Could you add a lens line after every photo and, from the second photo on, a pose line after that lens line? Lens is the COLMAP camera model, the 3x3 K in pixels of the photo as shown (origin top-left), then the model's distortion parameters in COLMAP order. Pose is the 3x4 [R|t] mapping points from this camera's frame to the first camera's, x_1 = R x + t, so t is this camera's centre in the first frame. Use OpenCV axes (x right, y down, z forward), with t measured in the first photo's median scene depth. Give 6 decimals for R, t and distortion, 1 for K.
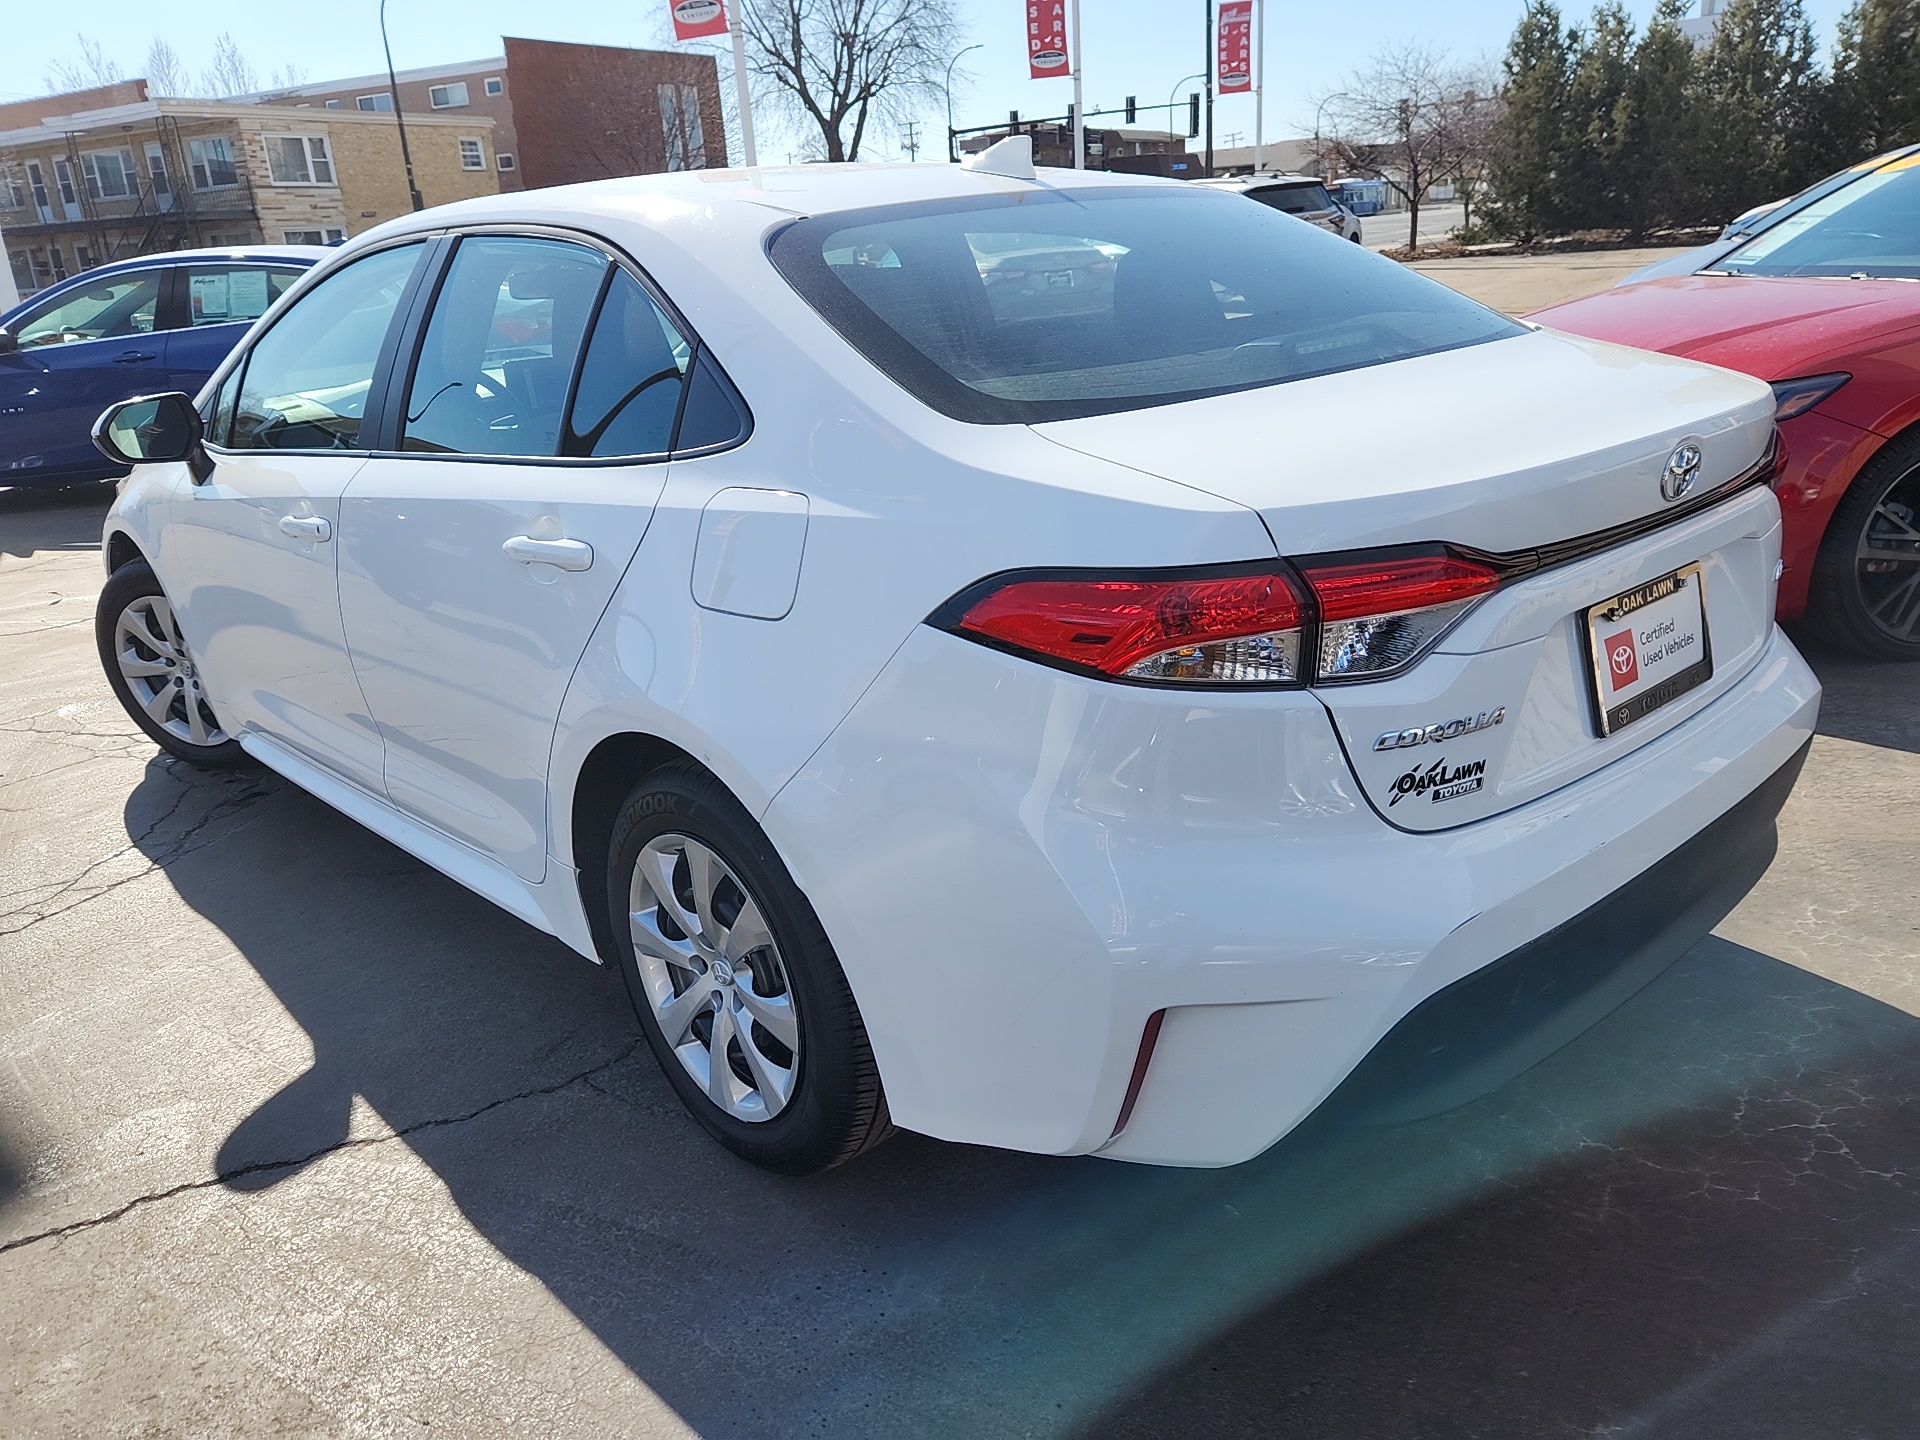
lens RADIAL K [[1485.3, 0, 978.3], [0, 1485.3, 712.1], [0, 0, 1]] dist [0.042817, -0.027313]
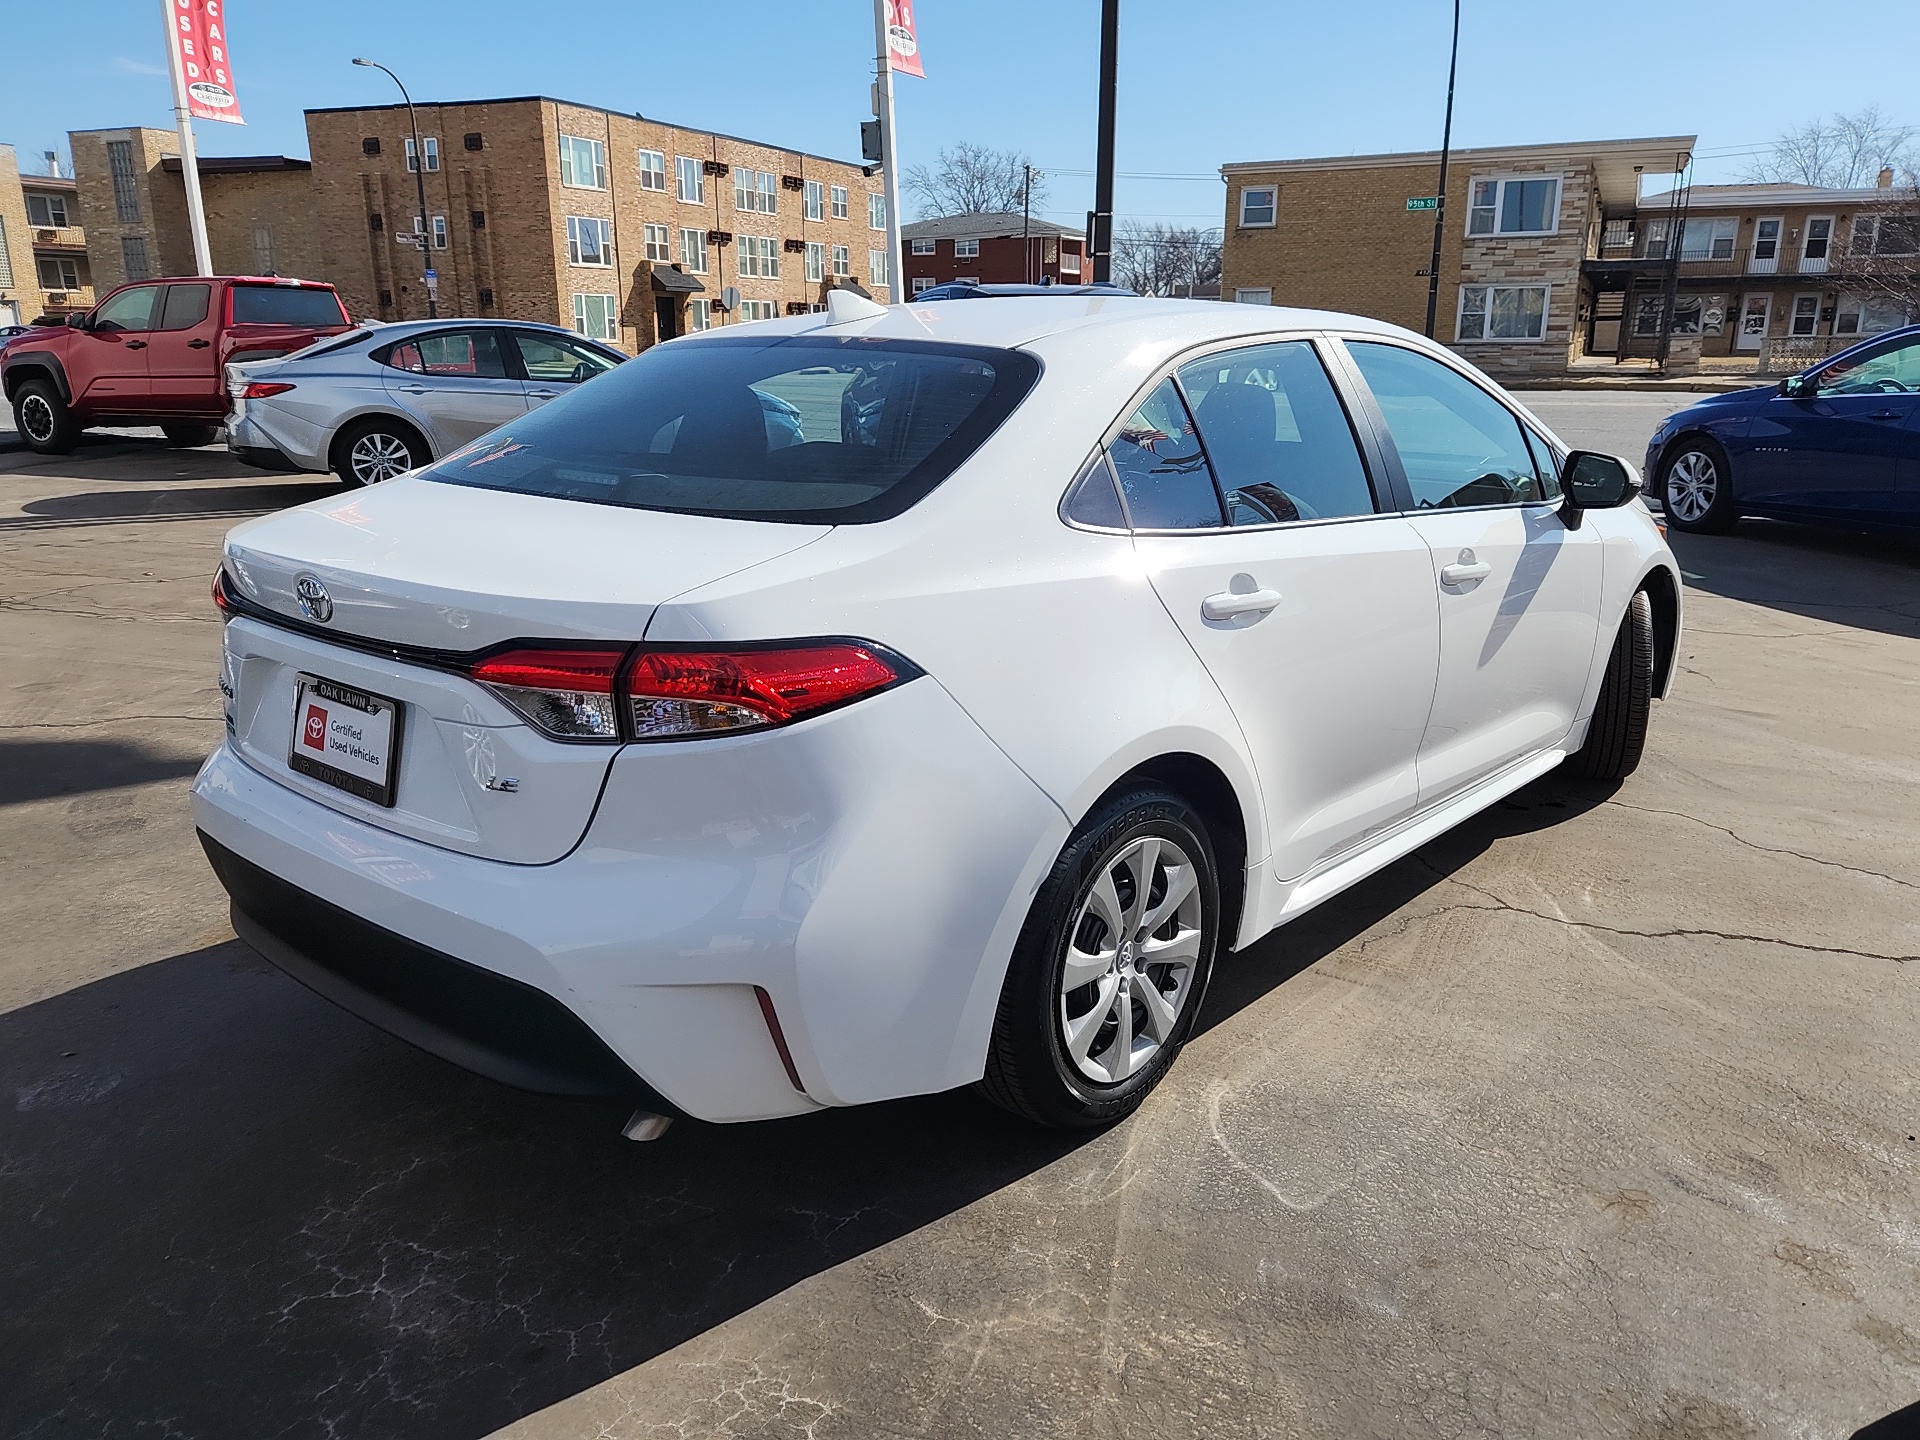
lens RADIAL K [[1485.3, 0, 954.6], [0, 1485.3, 710.3], [0, 0, 1]] dist [0.042817, -0.027313]
pose [[0.104604, 0.305834, -0.946321, 0.104759], [-0.312783, 0.913372, 0.260611, -0.034354], [0.944047, 0.268732, 0.191202, 0.077369]]
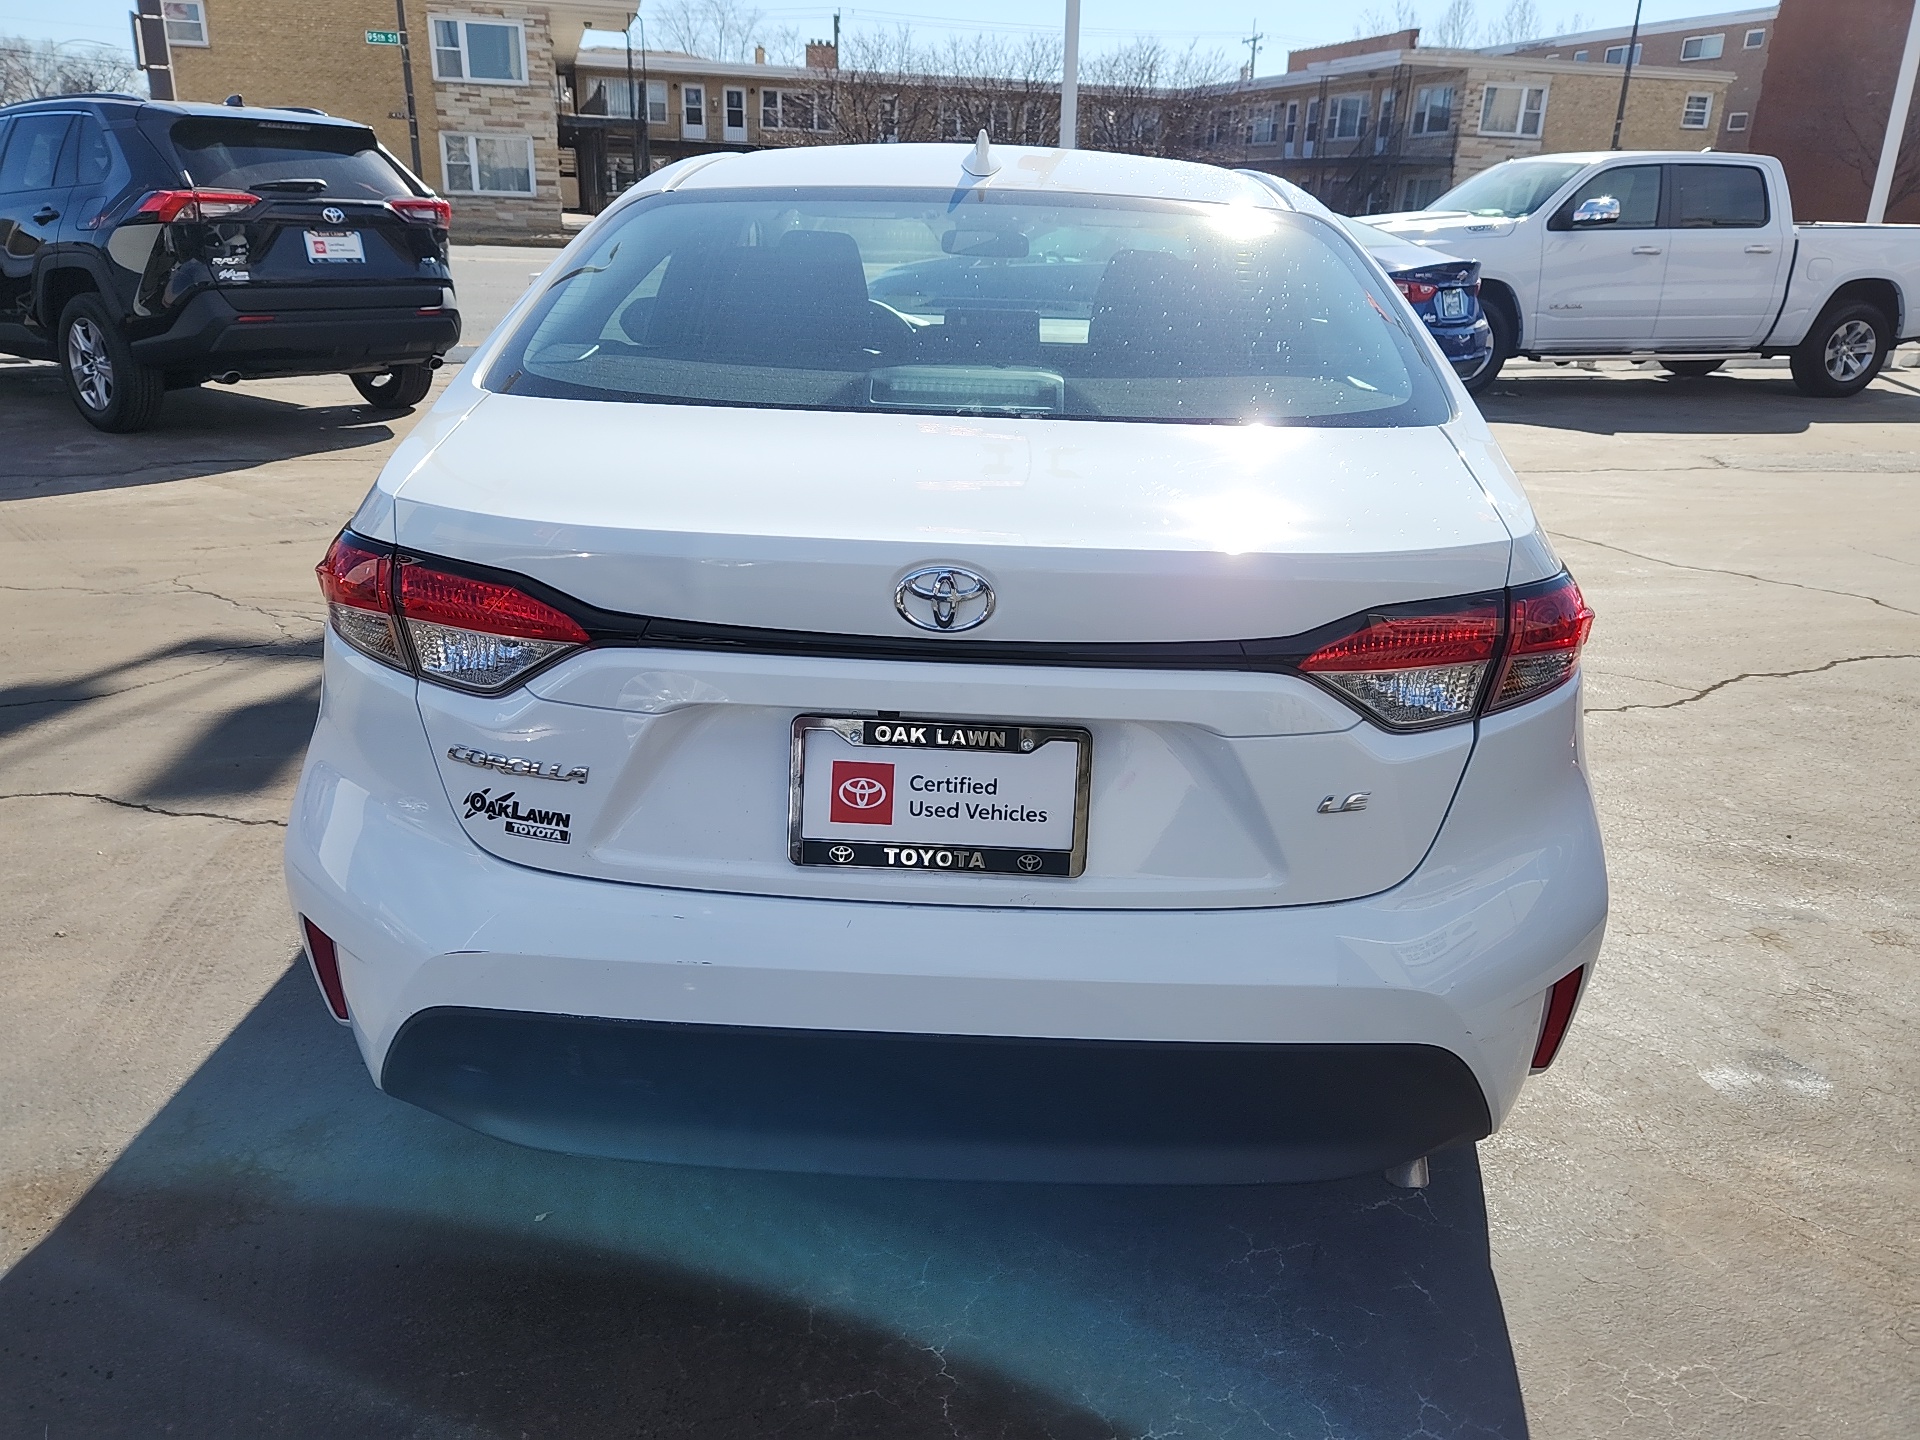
lens RADIAL K [[1485.3, 0, 965.4], [0, 1485.3, 721.3], [0, 0, 1]] dist [0.042817, -0.027313]
pose [[0.707273, 0.312102, -0.634317, 0.060693], [-0.290385, 0.946339, 0.141842, -0.012853], [0.644548, 0.083876, 0.759949, 0.023665]]
